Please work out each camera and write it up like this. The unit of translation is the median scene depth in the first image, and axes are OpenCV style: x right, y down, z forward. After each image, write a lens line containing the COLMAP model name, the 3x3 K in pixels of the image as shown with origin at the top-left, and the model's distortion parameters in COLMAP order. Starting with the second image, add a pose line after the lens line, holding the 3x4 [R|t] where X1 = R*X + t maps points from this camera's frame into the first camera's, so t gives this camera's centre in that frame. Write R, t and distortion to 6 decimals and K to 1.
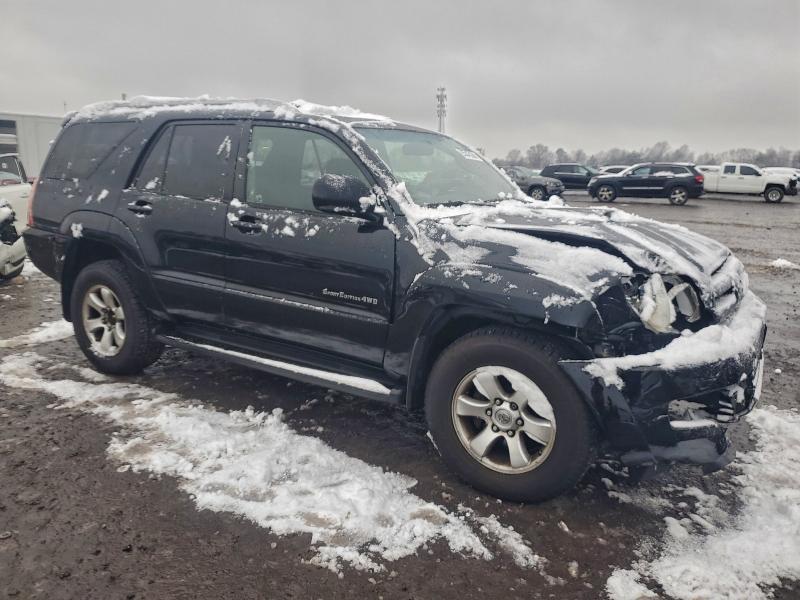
lens RADIAL K [[634.8, 0, 402.1], [0, 634.8, 299.3], [0, 0, 1]] dist [0.065511, -0.087029]
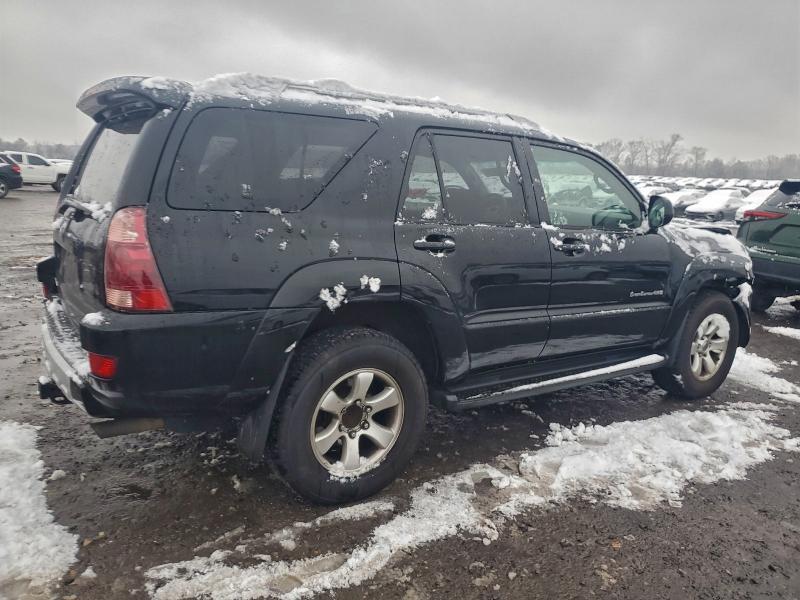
lens RADIAL K [[634.8, 0, 402.1], [0, 634.8, 299.3], [0, 0, 1]] dist [0.065511, -0.087029]
pose [[0.367292, -0.179933, 0.912535, -1.270564], [0.158391, 0.978879, 0.129263, -0.208653], [-0.916520, 0.097060, 0.388034, 0.866945]]
